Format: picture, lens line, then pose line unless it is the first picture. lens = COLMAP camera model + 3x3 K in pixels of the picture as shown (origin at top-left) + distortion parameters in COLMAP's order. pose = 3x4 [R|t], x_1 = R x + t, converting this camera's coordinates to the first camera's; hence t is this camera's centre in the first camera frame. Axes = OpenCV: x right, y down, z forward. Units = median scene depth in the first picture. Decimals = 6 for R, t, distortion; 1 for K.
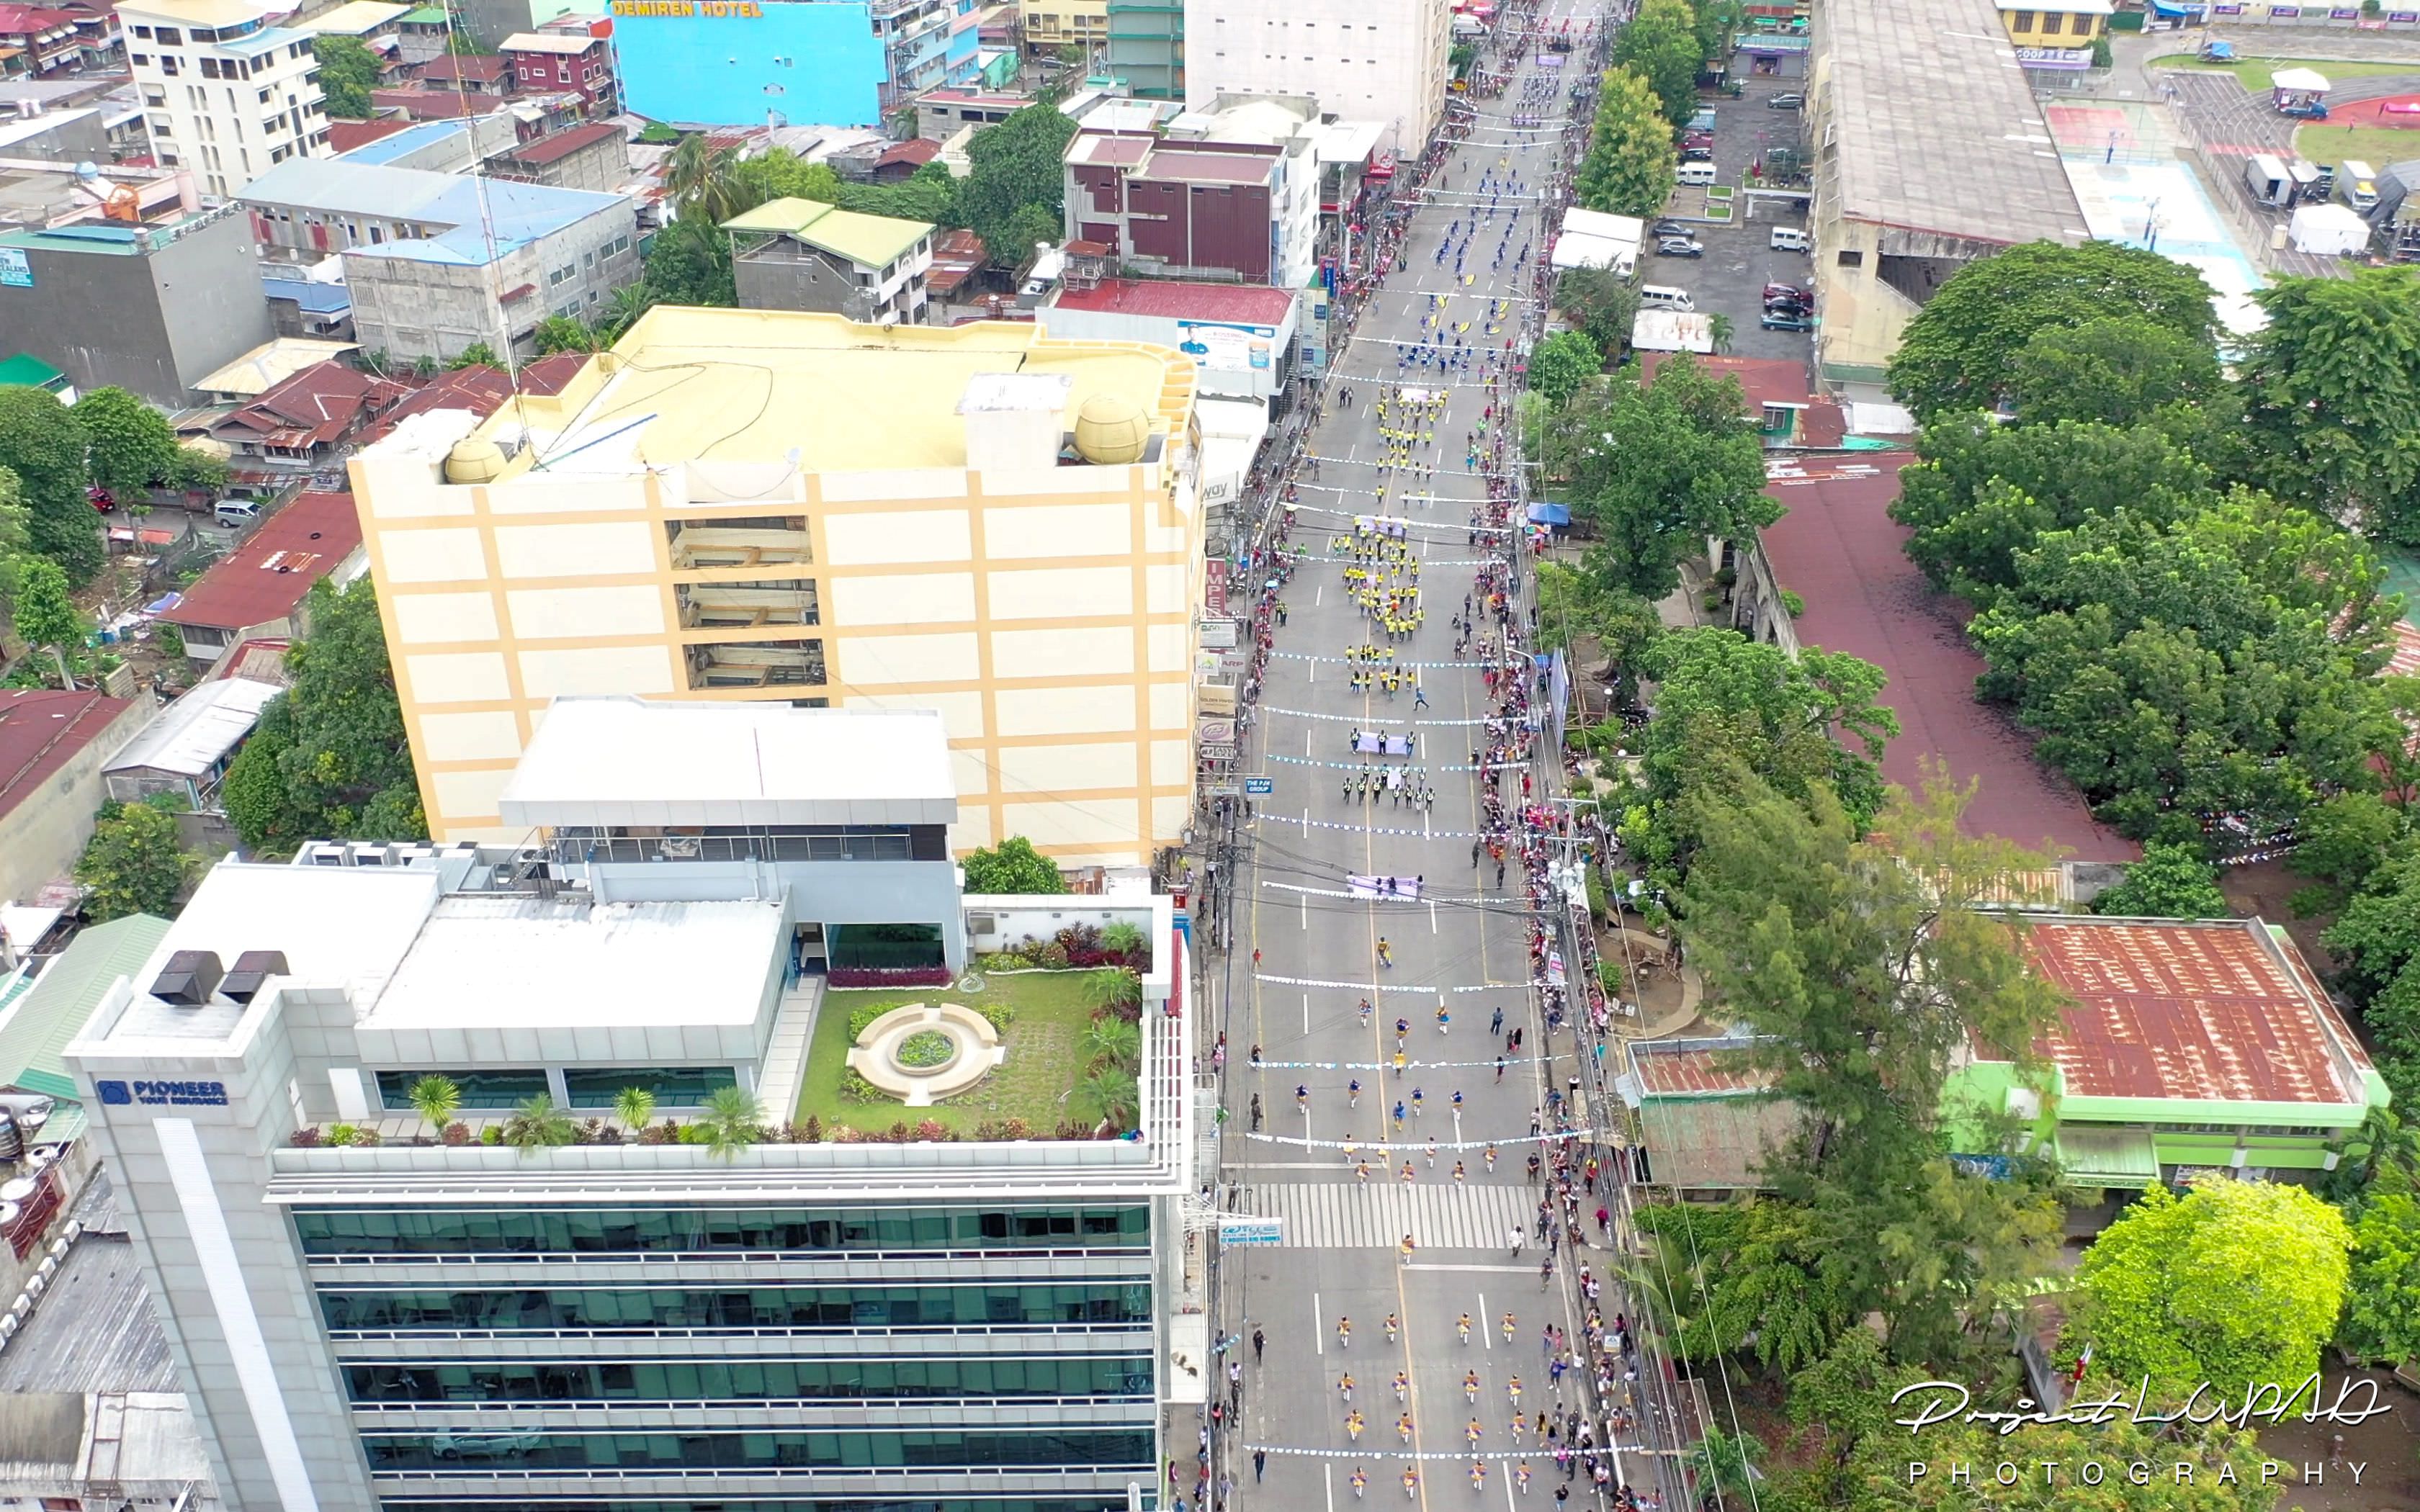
lens RADIAL K [[2132.7, 0, 1210.0], [0, 2132.7, 756.0], [0, 0, 1]] dist [-0.028248, 0.006014]
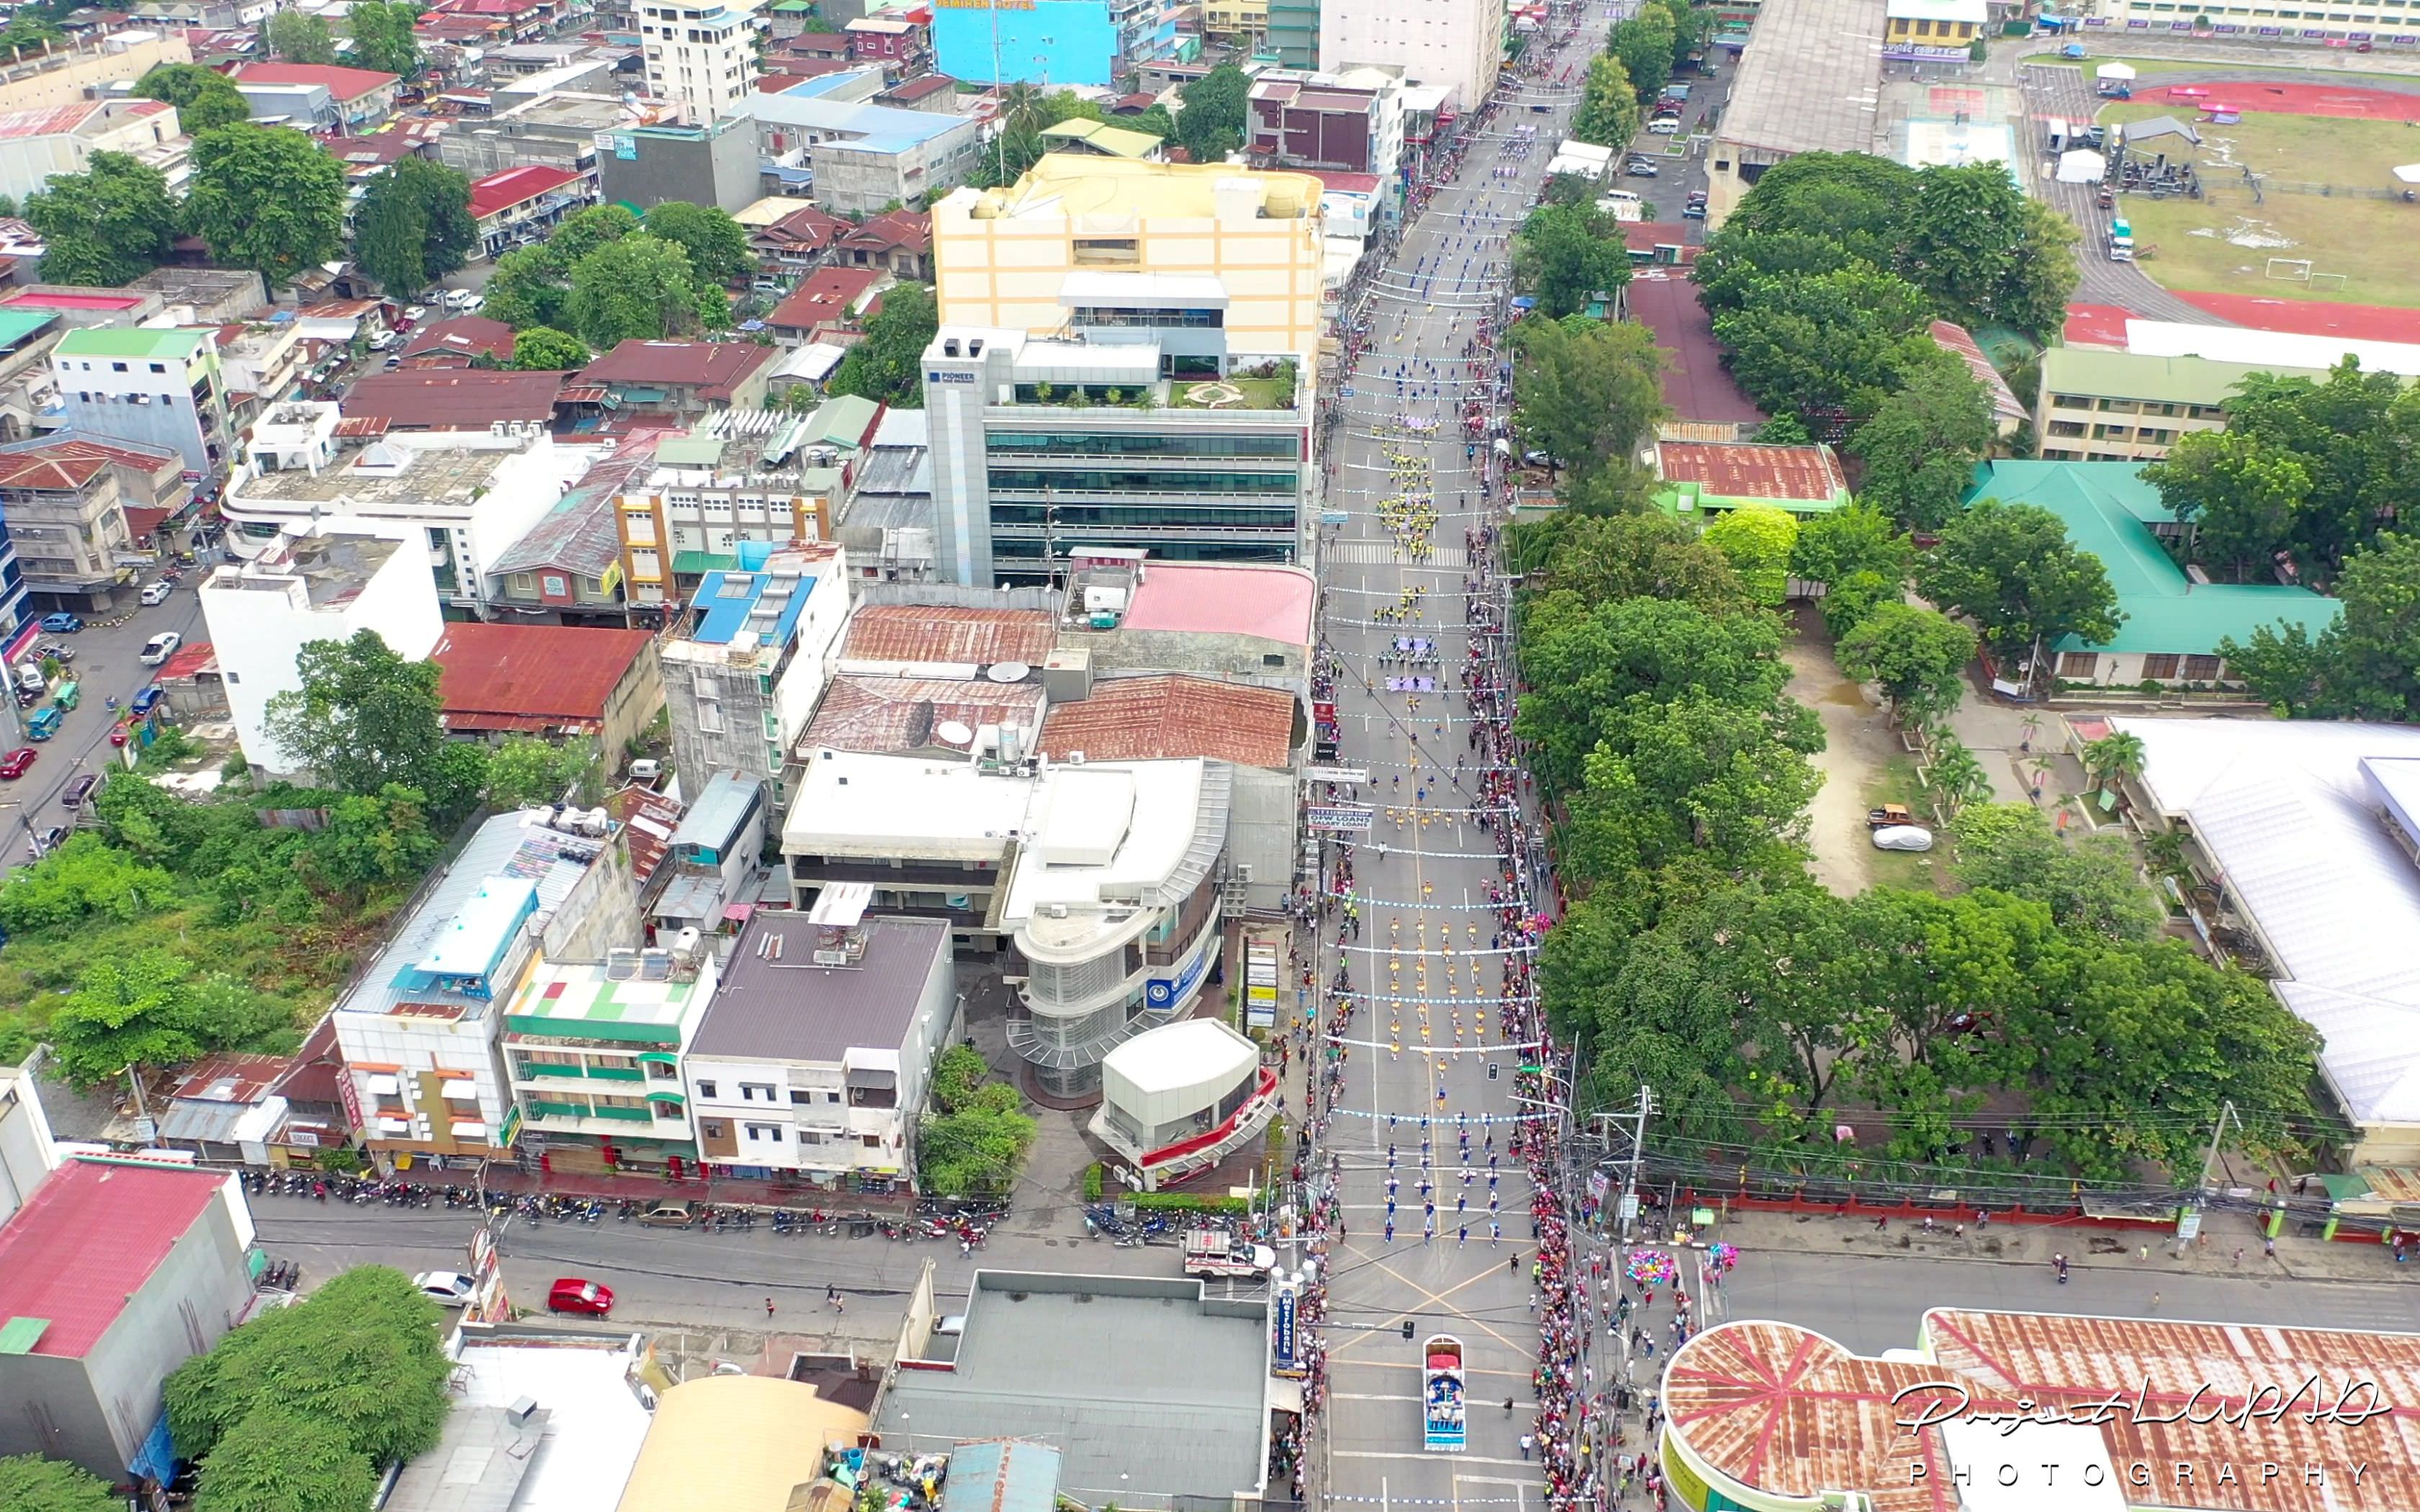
lens RADIAL K [[2132.7, 0, 1210.0], [0, 2132.7, 756.0], [0, 0, 1]] dist [-0.028248, 0.006014]
pose [[0.998163, 0.032545, -0.051098, 0.004212], [-0.032637, 0.999467, -0.000977, 0.200544], [0.051039, 0.002643, 0.998693, -0.559073]]
